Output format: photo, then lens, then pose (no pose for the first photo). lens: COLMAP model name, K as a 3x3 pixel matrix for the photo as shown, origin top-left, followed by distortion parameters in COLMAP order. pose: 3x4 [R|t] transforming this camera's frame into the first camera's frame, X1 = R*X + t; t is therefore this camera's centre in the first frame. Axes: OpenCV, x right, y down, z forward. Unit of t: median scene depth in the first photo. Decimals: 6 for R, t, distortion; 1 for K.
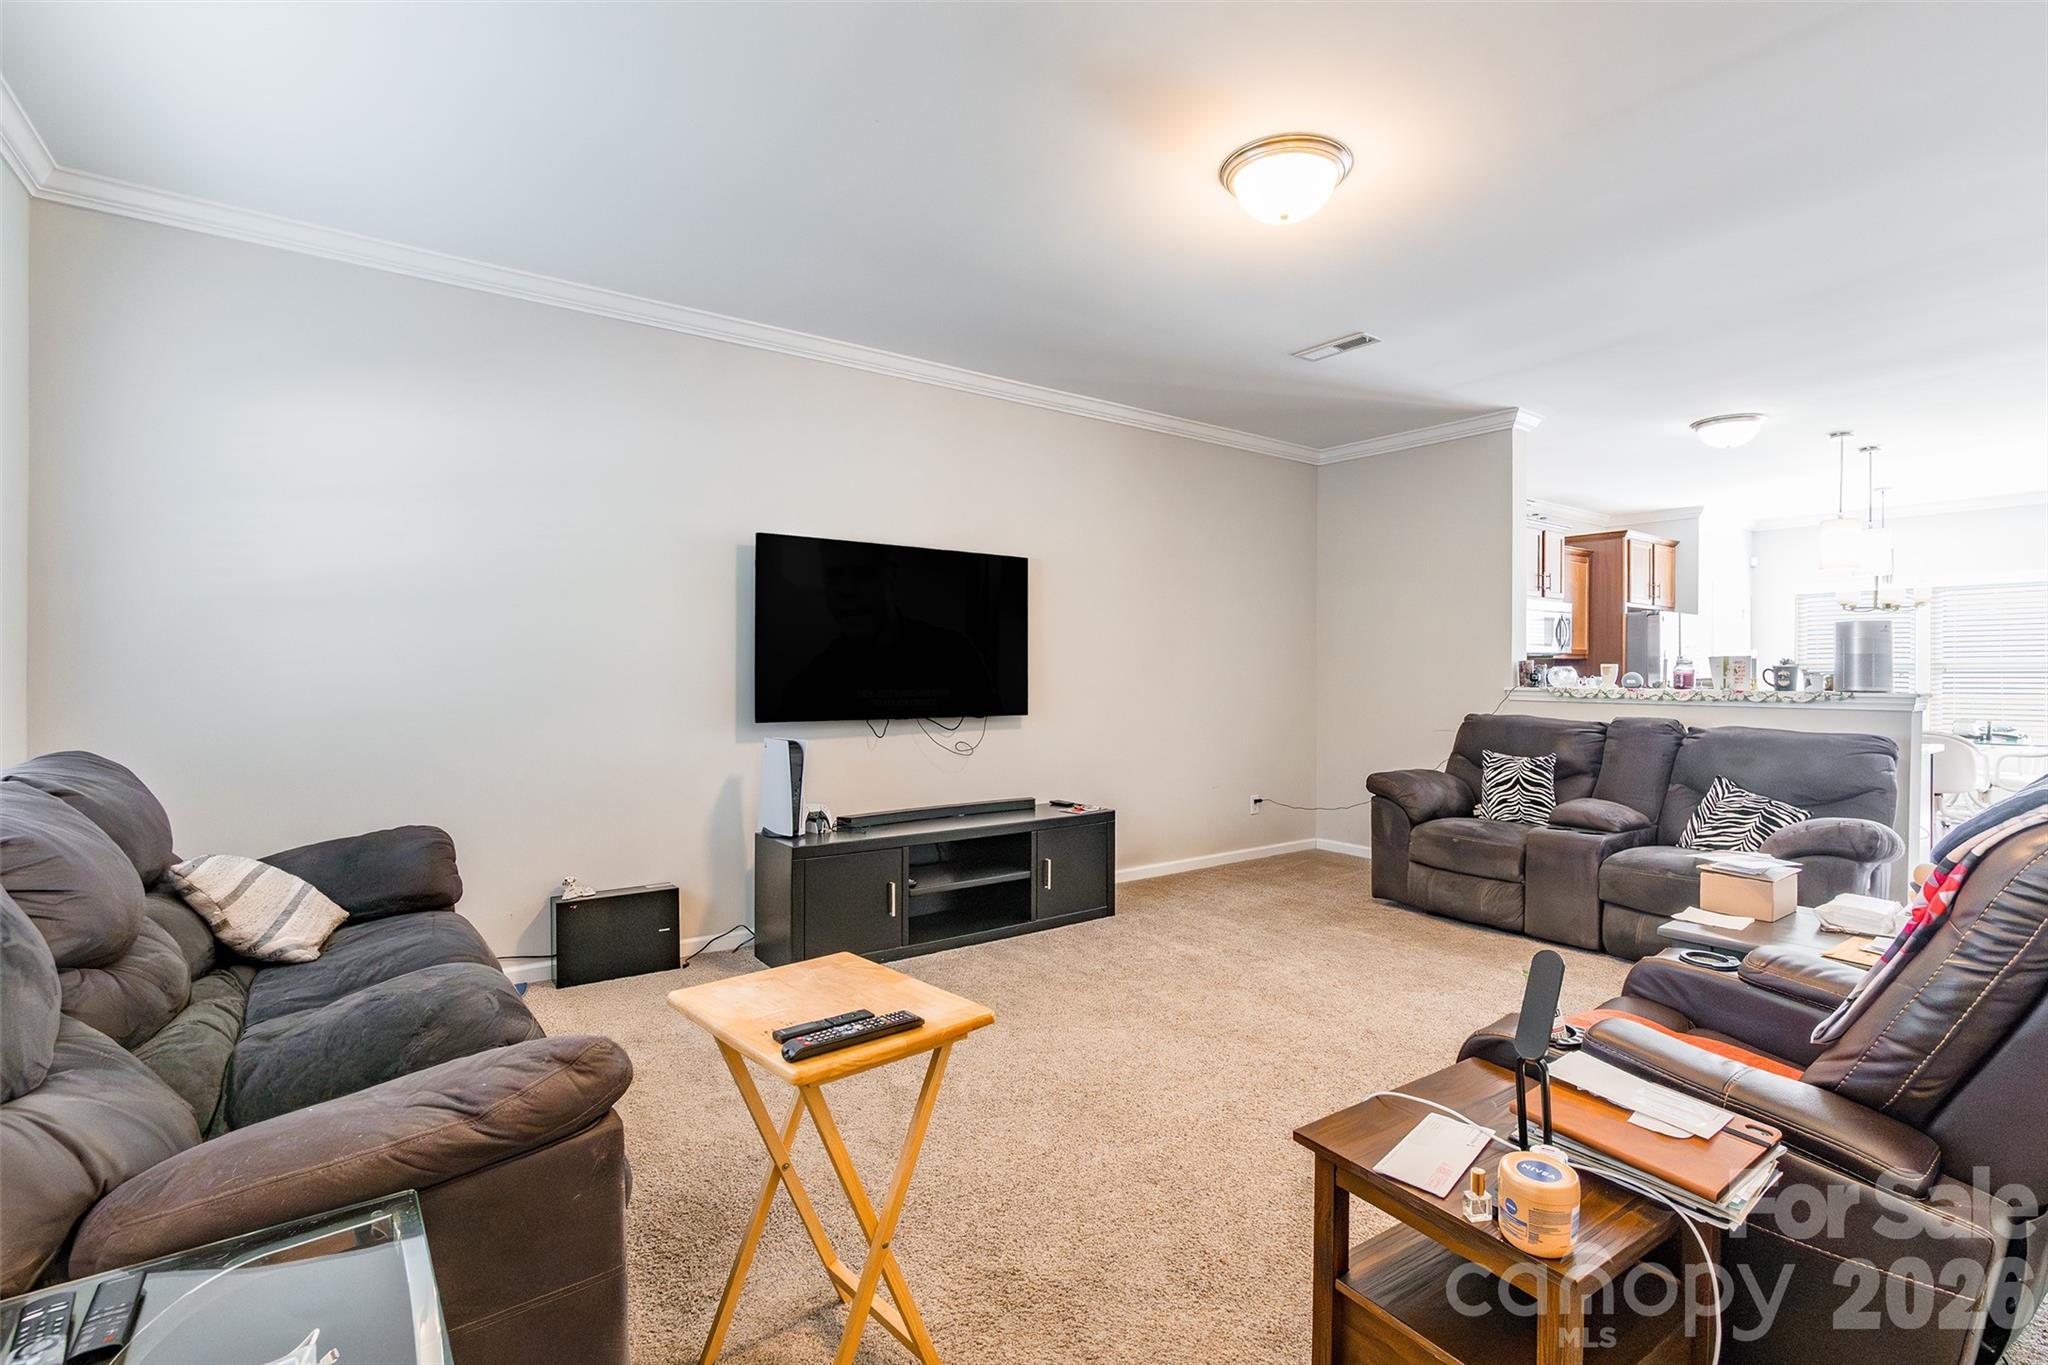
lens RADIAL K [[941.4, 0, 1060.6], [0, 941.4, 670.0], [0, 0, 1]] dist [-0.001269, -0.000254]
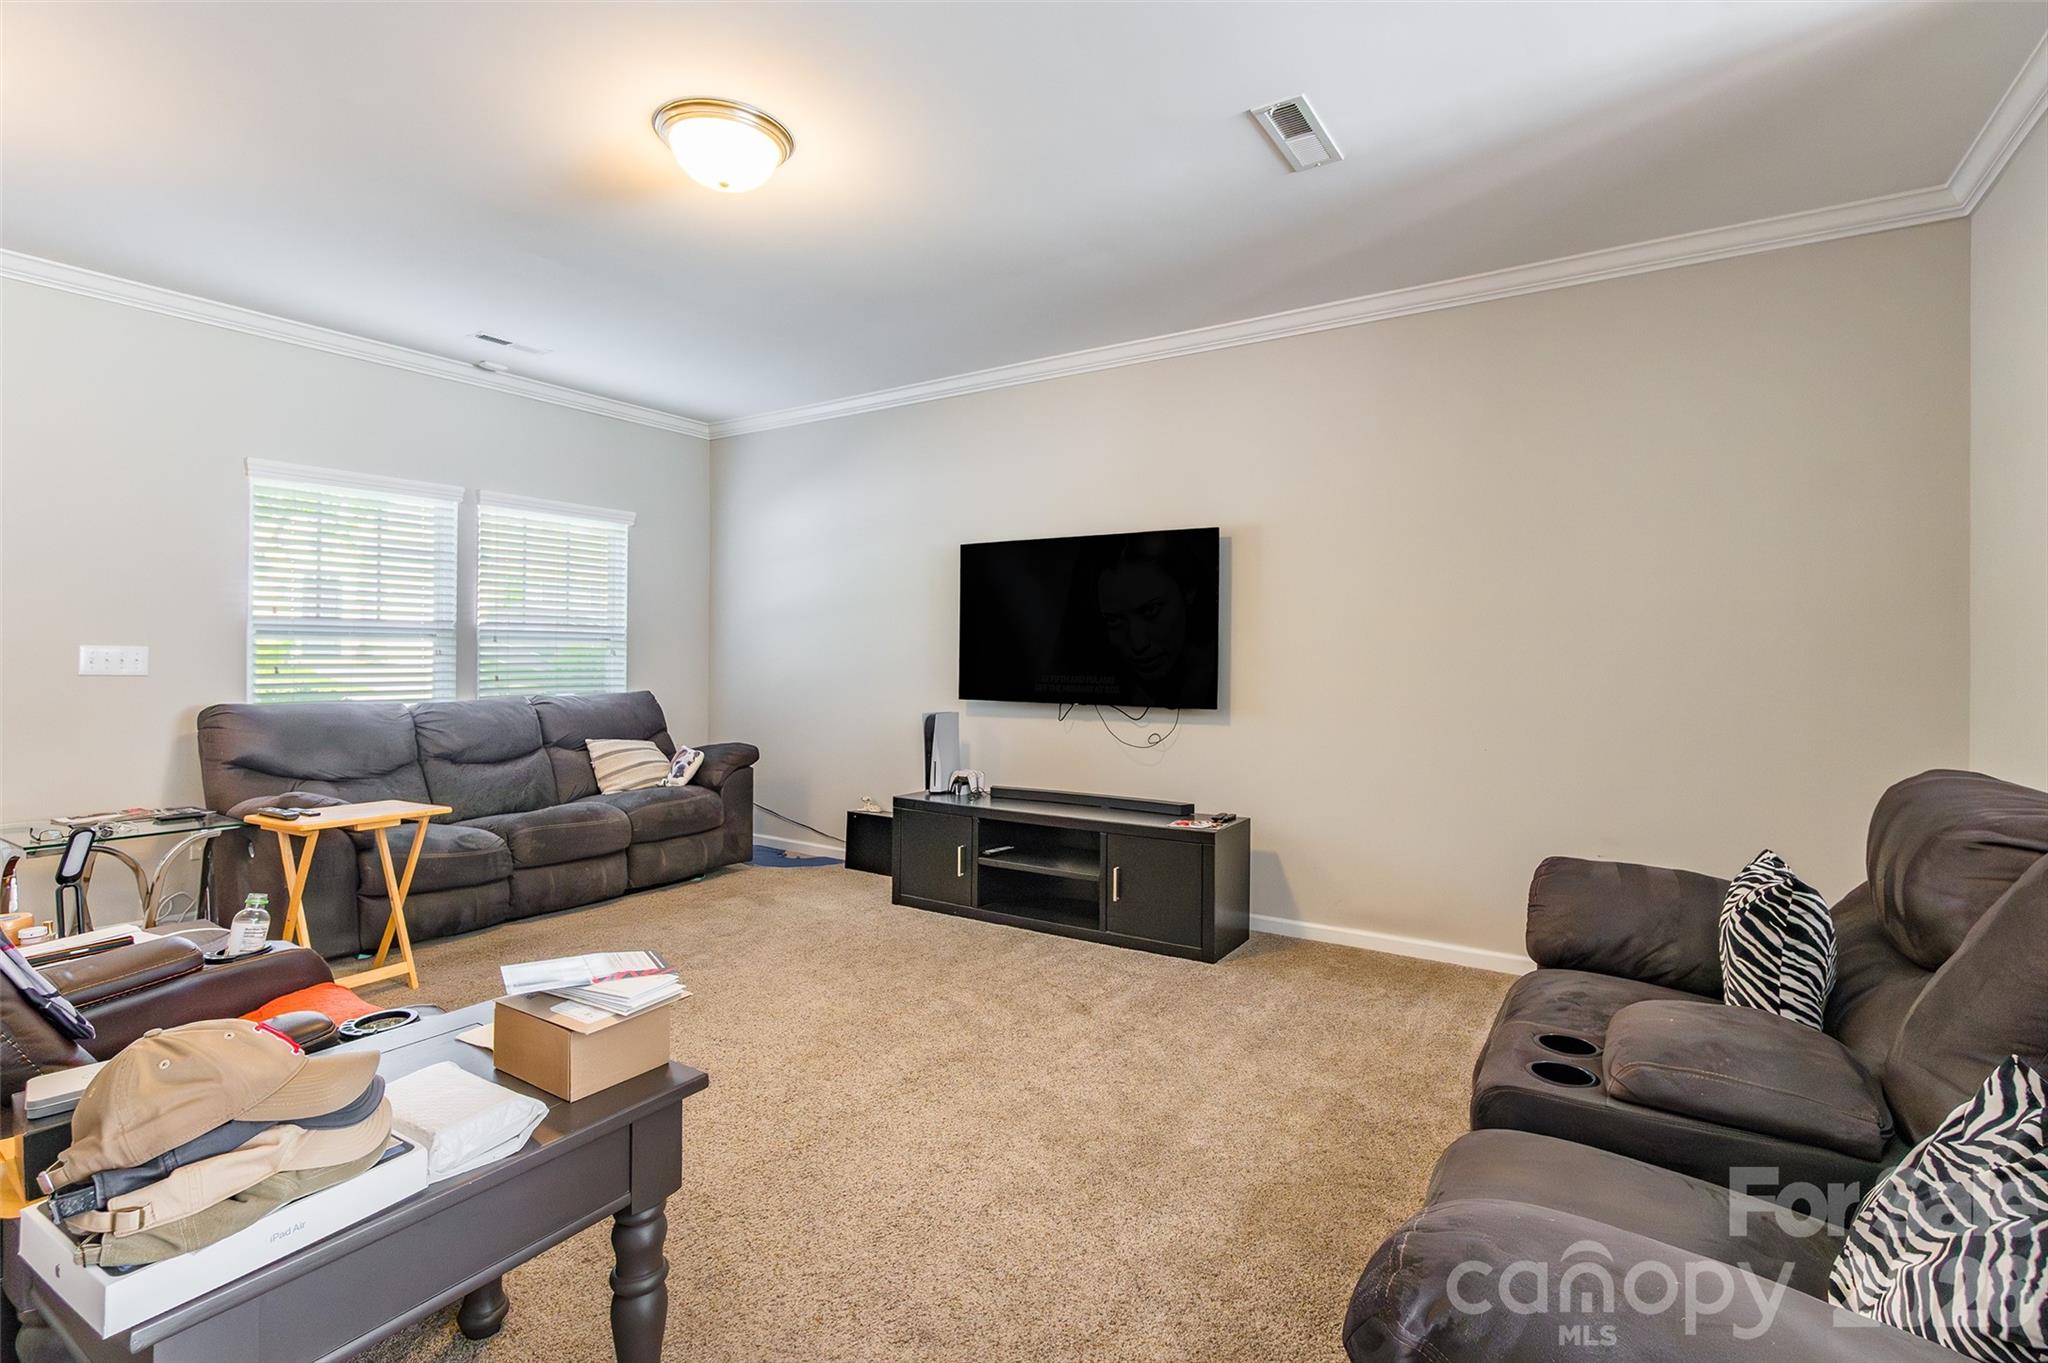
lens RADIAL K [[945.1, 0, 1022.8], [0, 945.1, 645.4], [0, 0, 1]] dist [-0.006410, -0.000792]
pose [[0.341555, -0.010292, -0.939806, 0.806023], [-0.002689, 0.999925, -0.011928, 0.000671], [0.939858, 0.006601, 0.341502, 0.609474]]
